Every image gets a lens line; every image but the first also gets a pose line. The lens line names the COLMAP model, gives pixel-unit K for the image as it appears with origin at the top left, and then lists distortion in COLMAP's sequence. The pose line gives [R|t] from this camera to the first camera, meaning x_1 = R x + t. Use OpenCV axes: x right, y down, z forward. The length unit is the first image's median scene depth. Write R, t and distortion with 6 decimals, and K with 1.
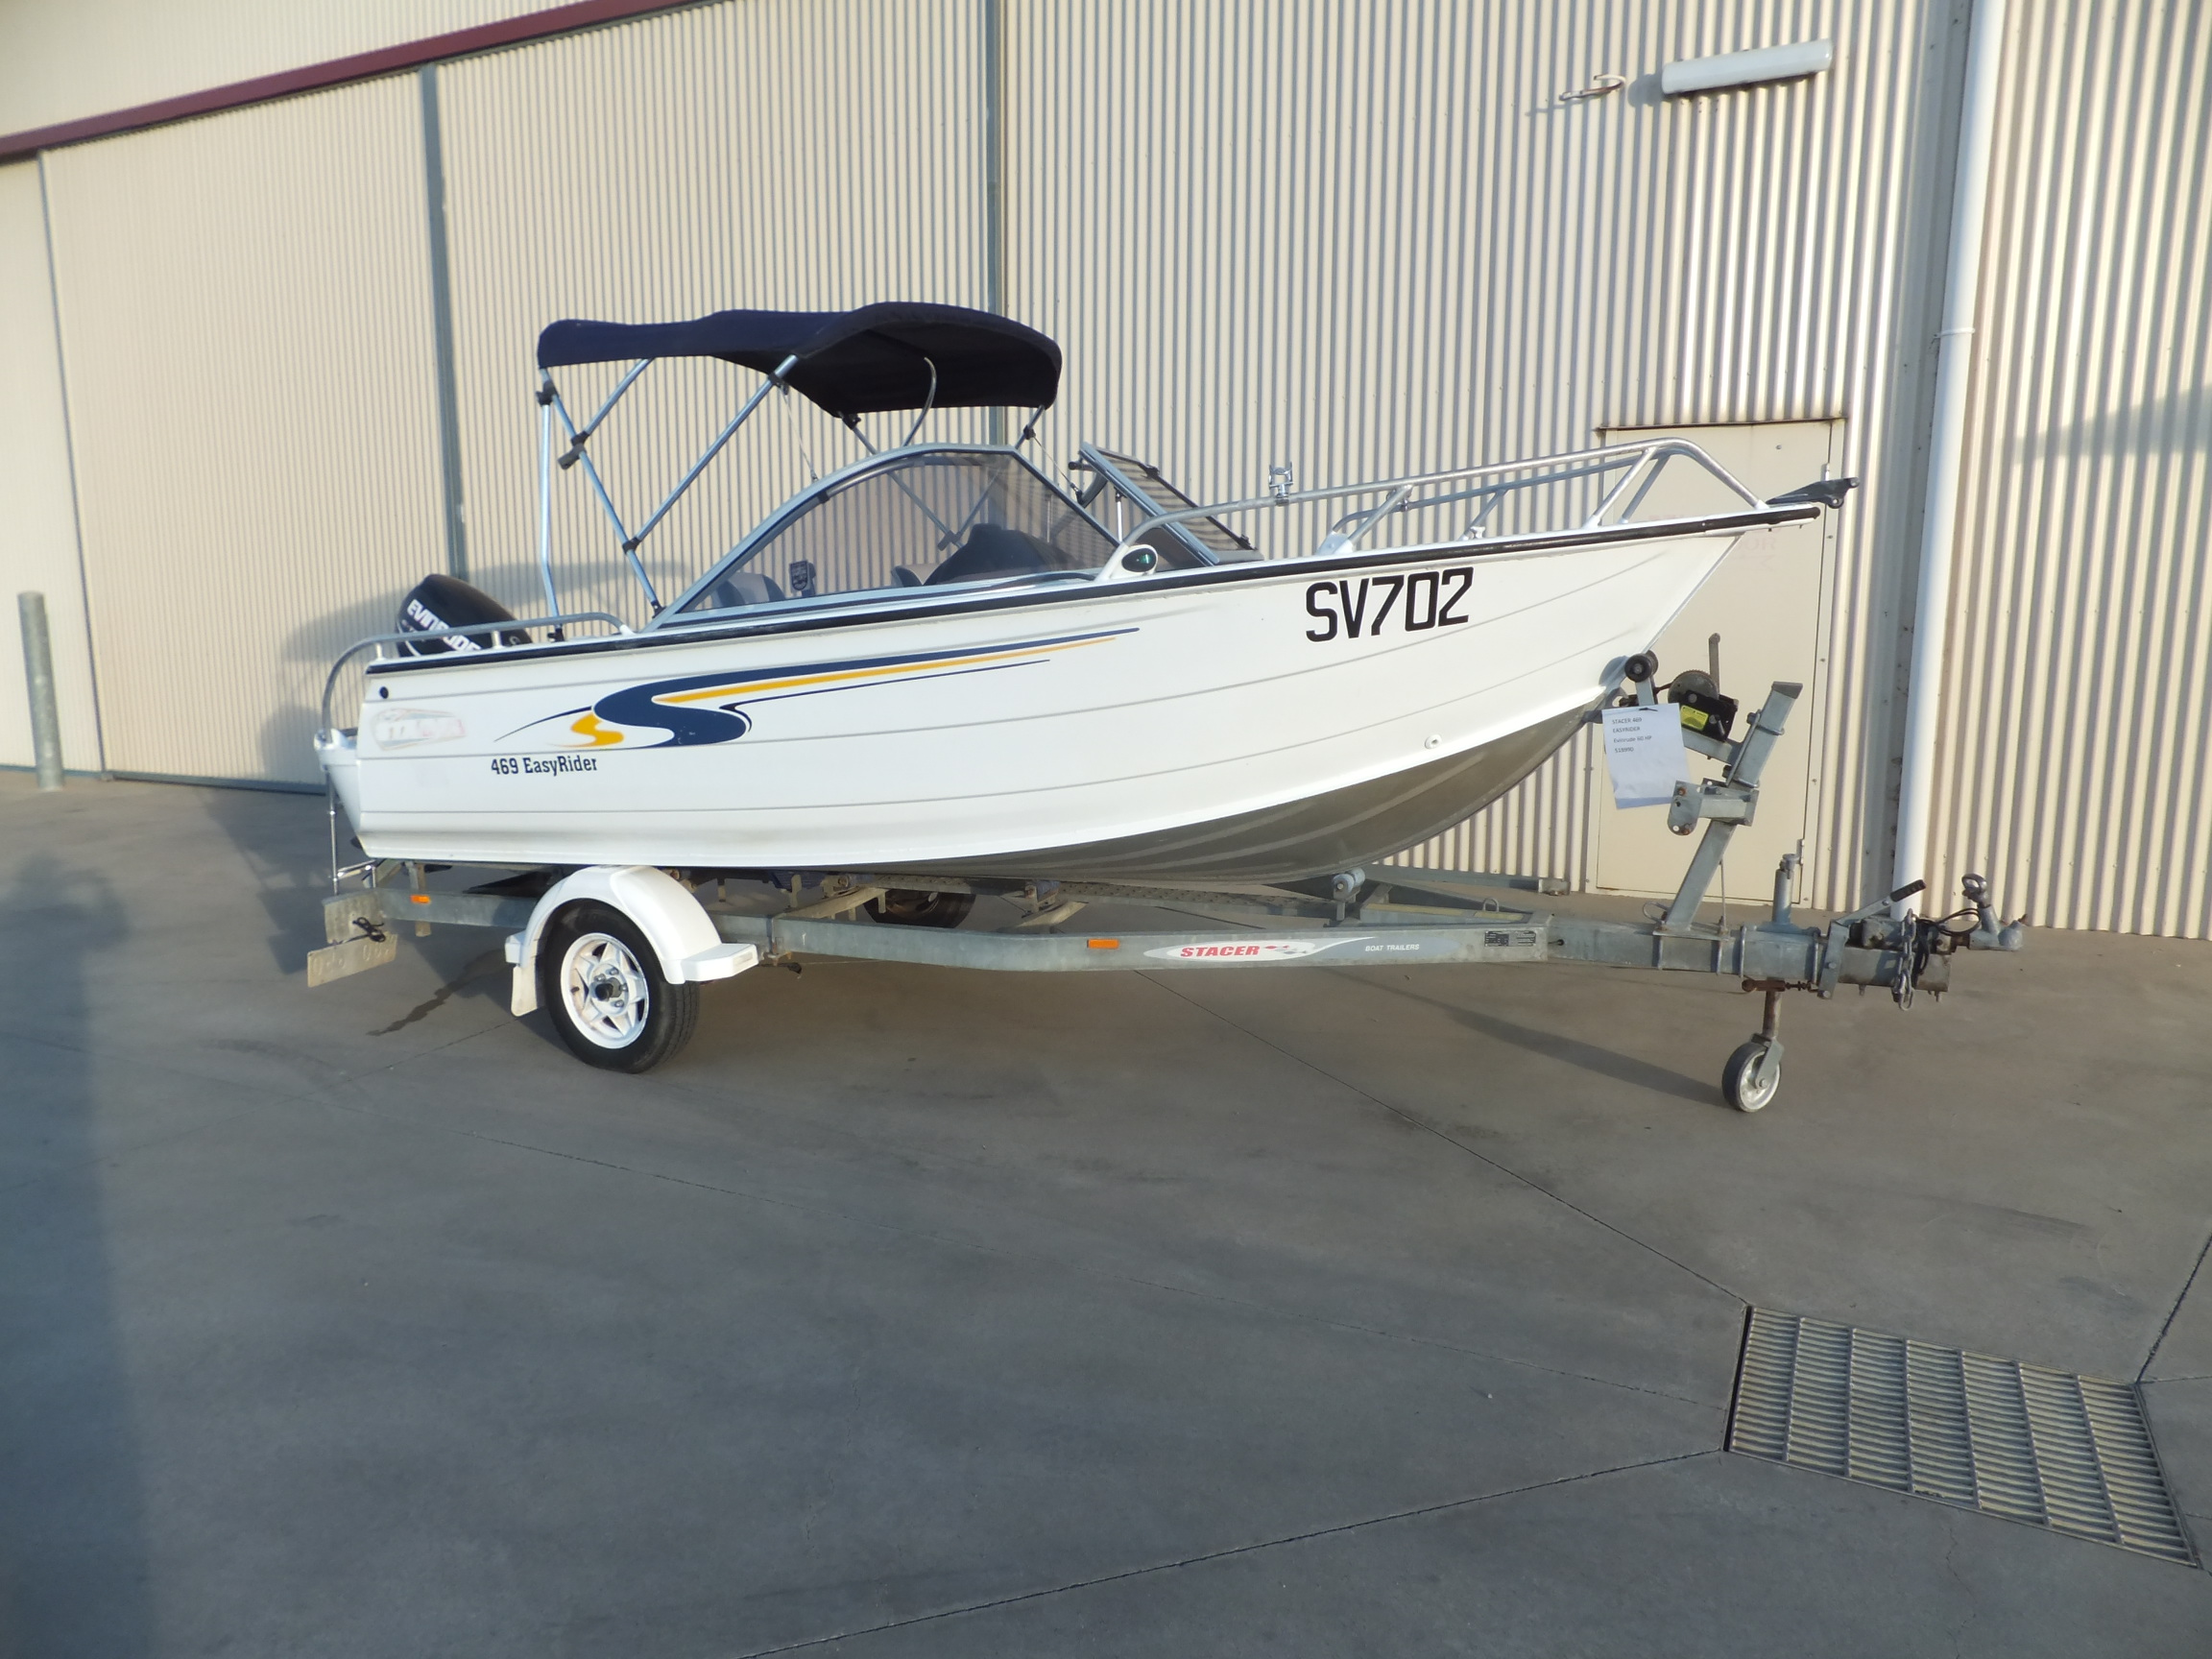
lens RADIAL K [[1528.5, 0, 1006.9], [0, 1528.5, 834.2], [0, 0, 1]] dist [-0.015681, -0.001962]
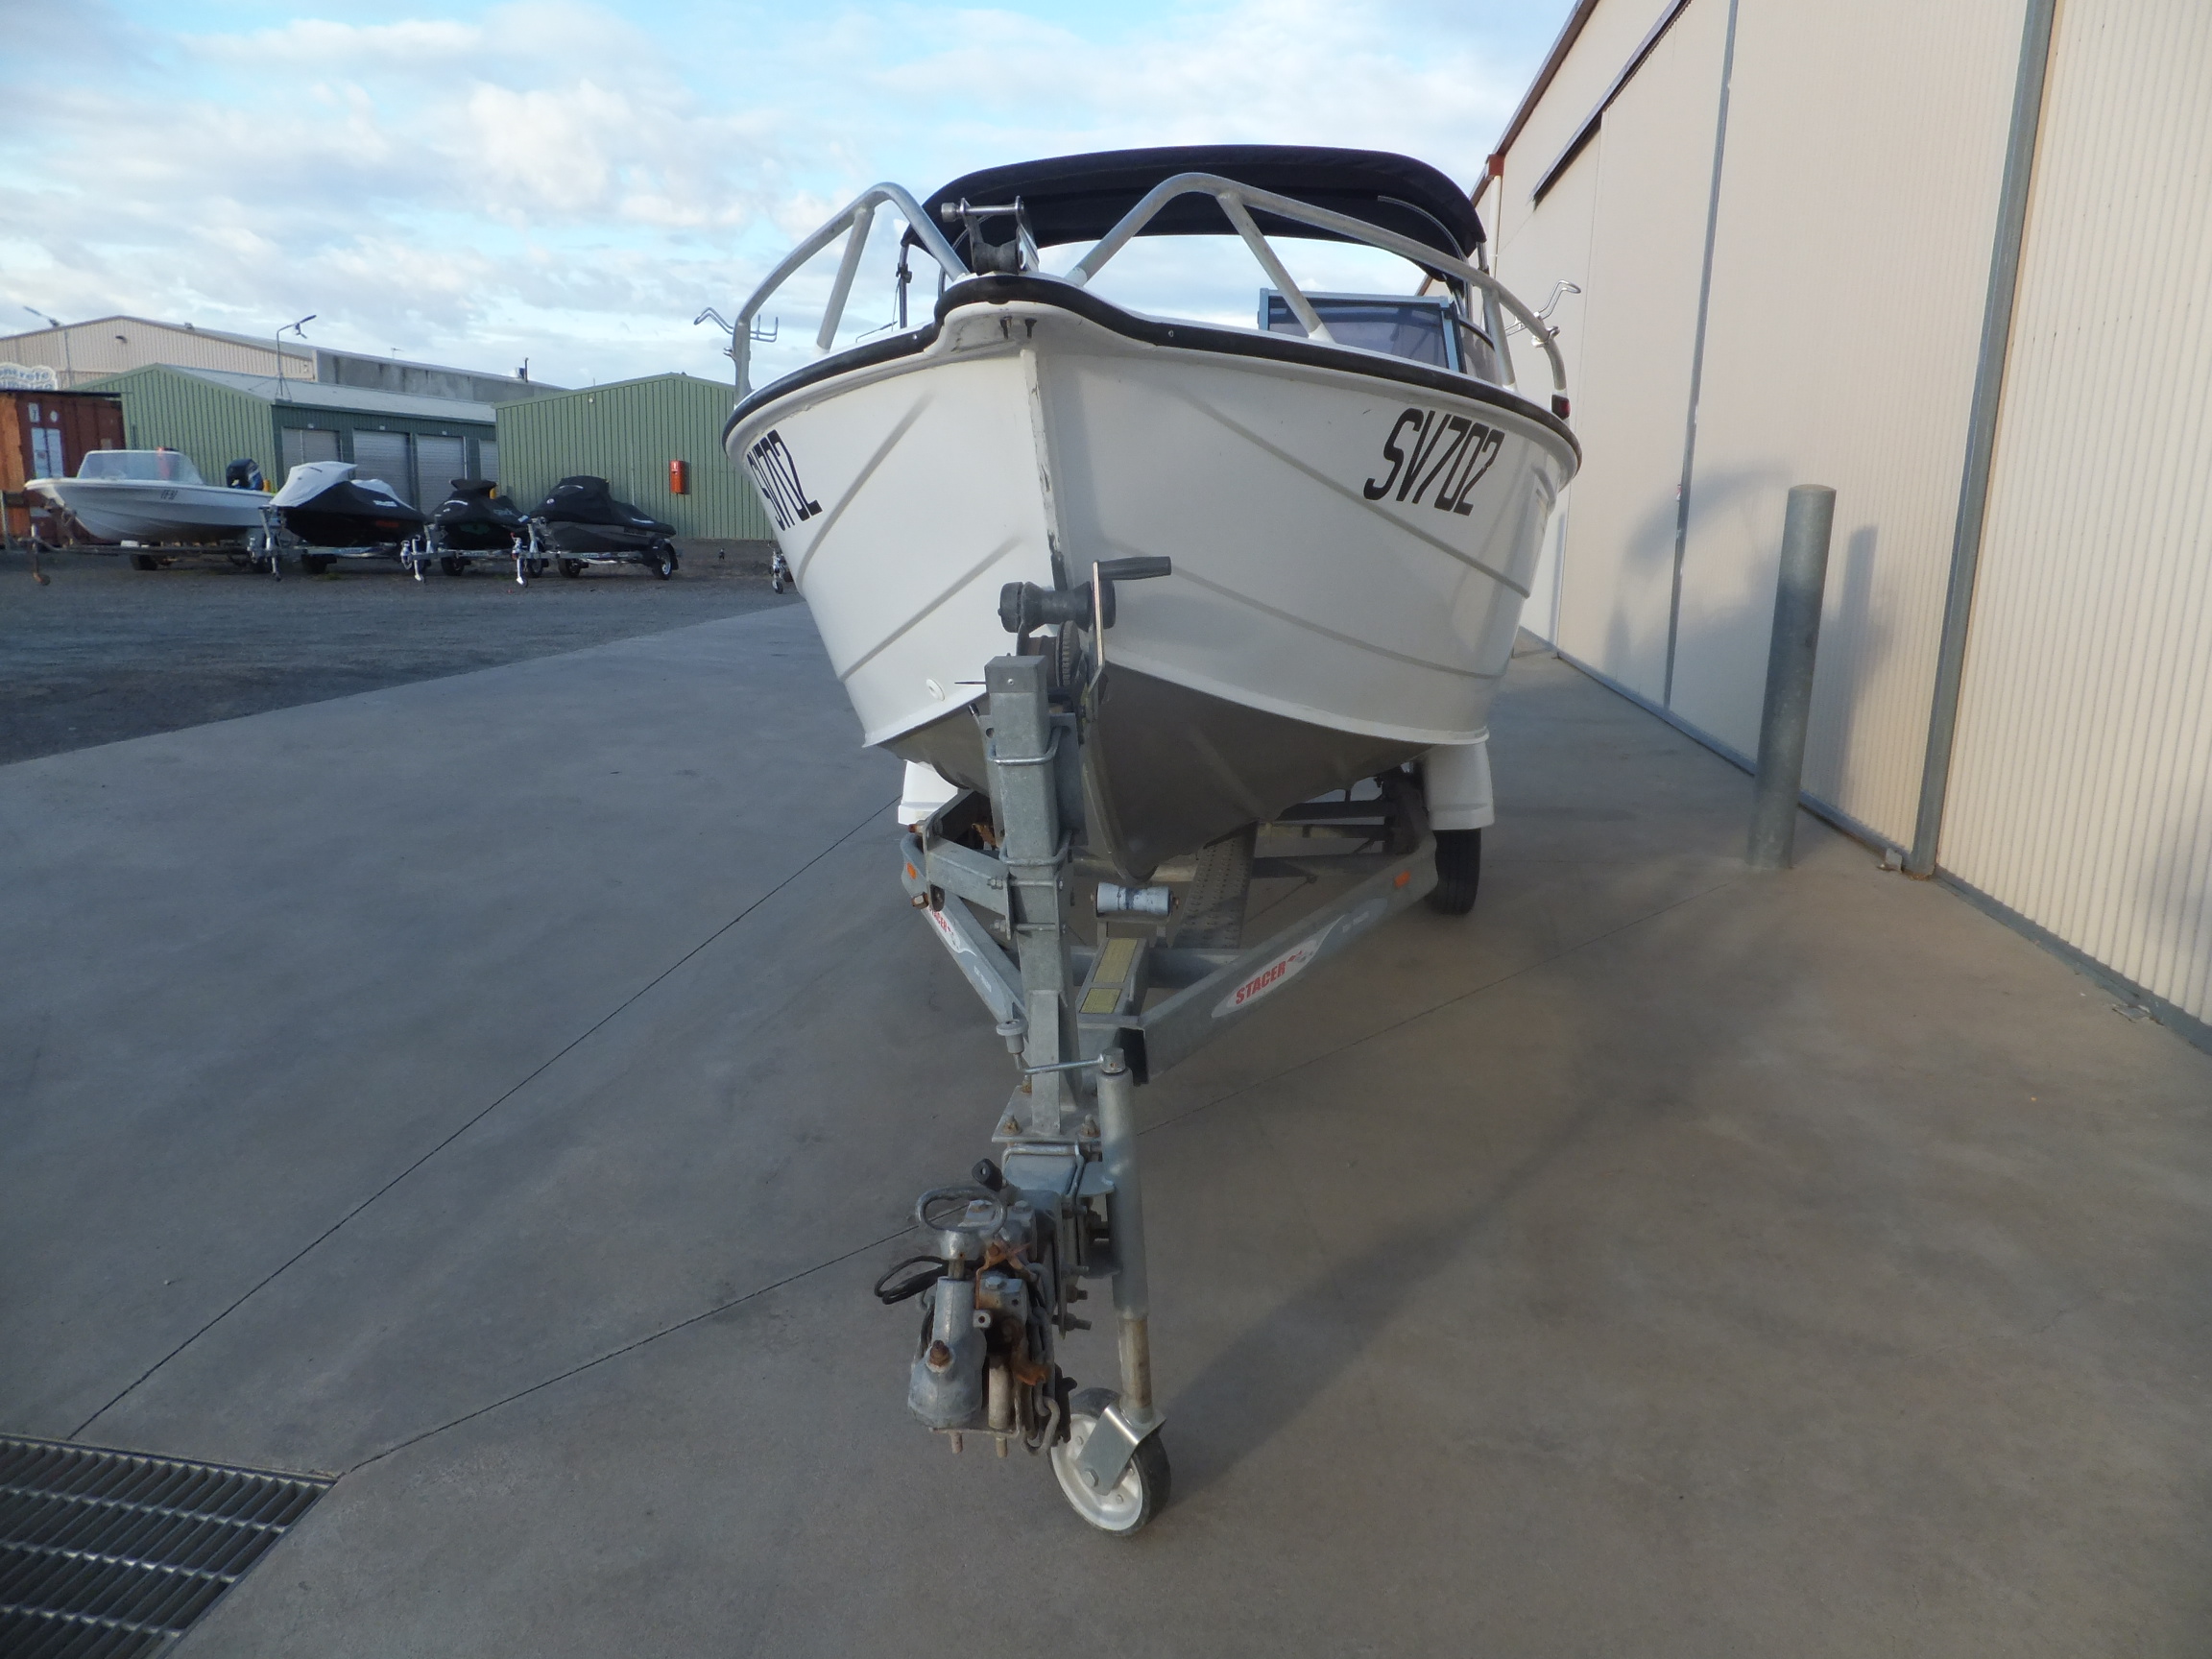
lens RADIAL K [[1579.0, 0, 1106.0], [0, 1579.0, 829.5], [0, 0, 1]] dist [-0.036831, 0.039374]
pose [[0.288674, 0.215998, -0.932745, 0.970208], [-0.178864, 0.969234, 0.169092, -0.118021], [0.940572, 0.118023, 0.318427, 0.889633]]
